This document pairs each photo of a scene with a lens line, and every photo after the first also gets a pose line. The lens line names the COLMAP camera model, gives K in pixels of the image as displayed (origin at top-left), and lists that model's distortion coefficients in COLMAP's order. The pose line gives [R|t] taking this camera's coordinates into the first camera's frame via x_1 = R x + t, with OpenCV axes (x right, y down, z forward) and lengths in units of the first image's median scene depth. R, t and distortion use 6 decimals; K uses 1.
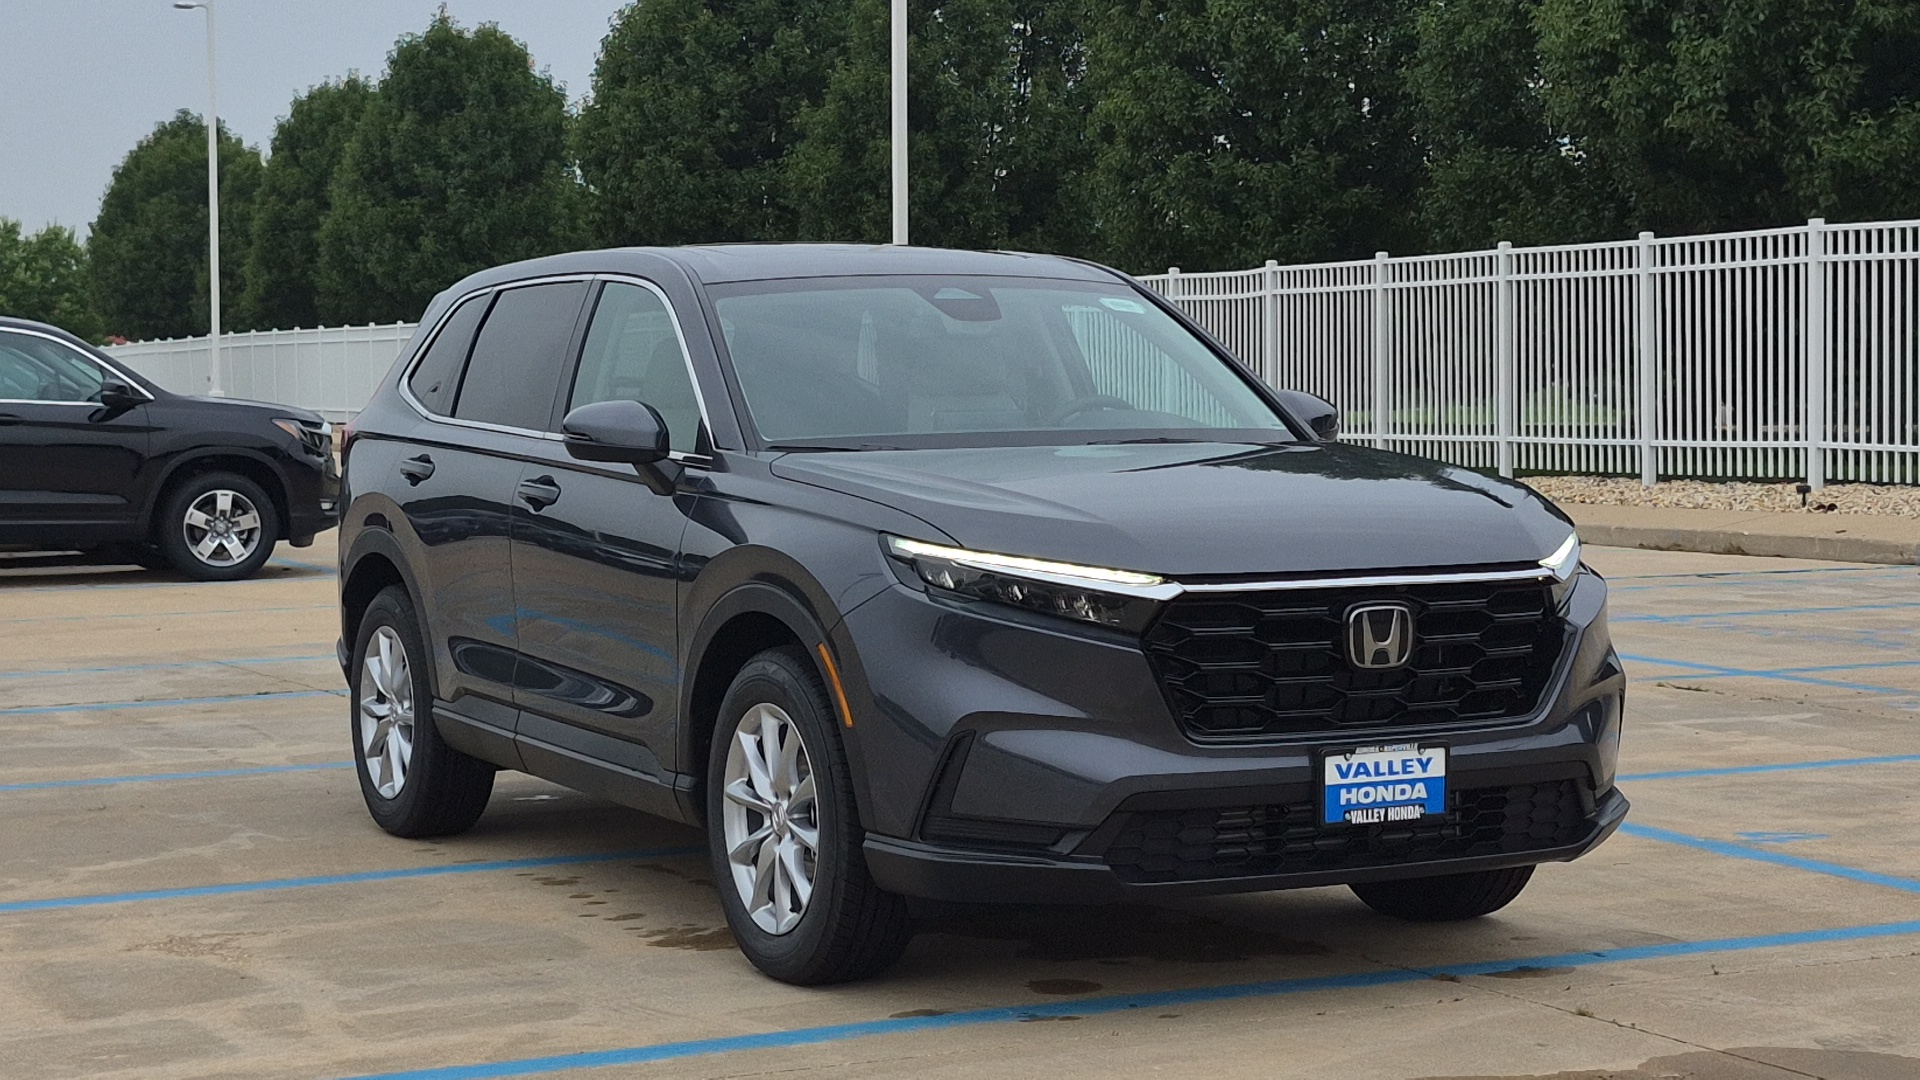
lens RADIAL K [[3316.5, 0, 960.0], [0, 3316.5, 540.0], [0, 0, 1]] dist [0.134311, -0.146201]
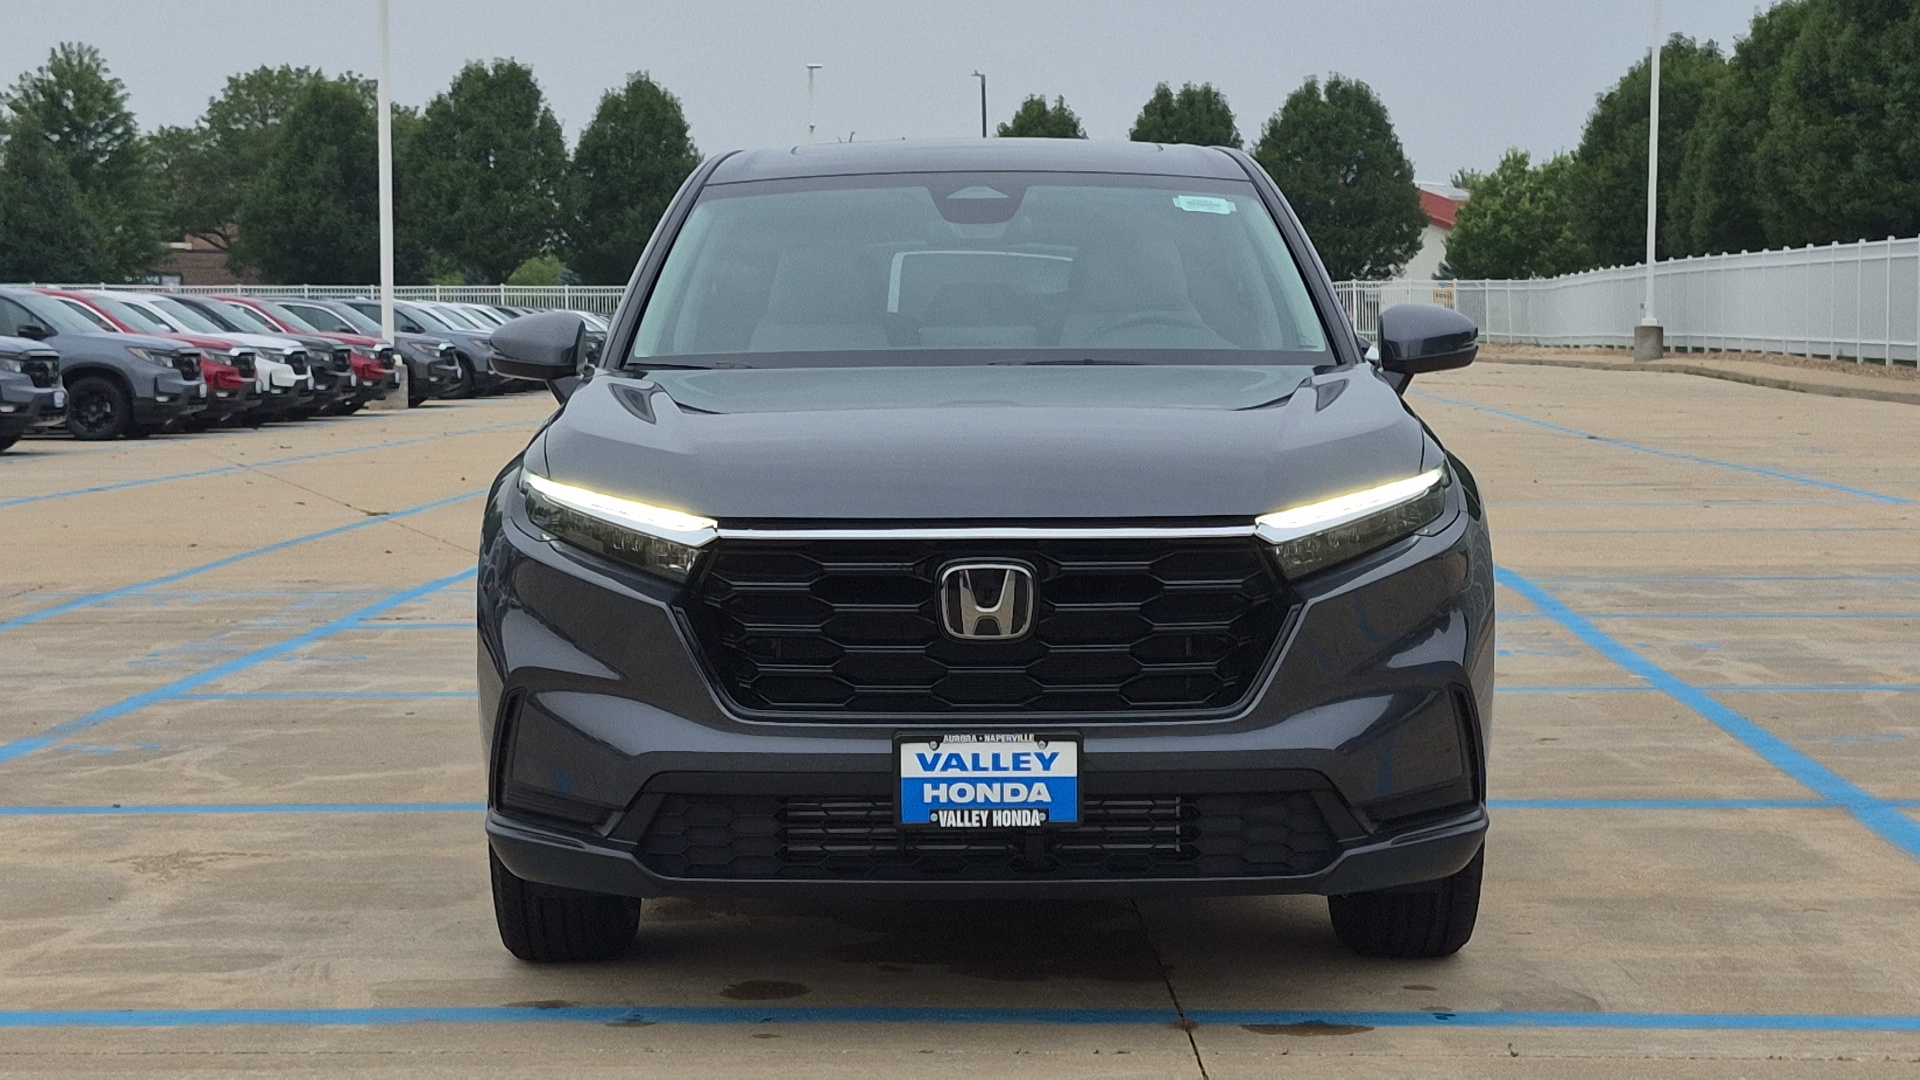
lens RADIAL K [[3316.5, 0, 960.0], [0, 3316.5, 540.0], [0, 0, 1]] dist [0.134311, -0.146201]
pose [[0.882063, 0.034811, -0.469843, 0.500753], [-0.024931, 0.999318, 0.027236, -0.008103], [0.470471, -0.012310, 0.882330, 0.273821]]
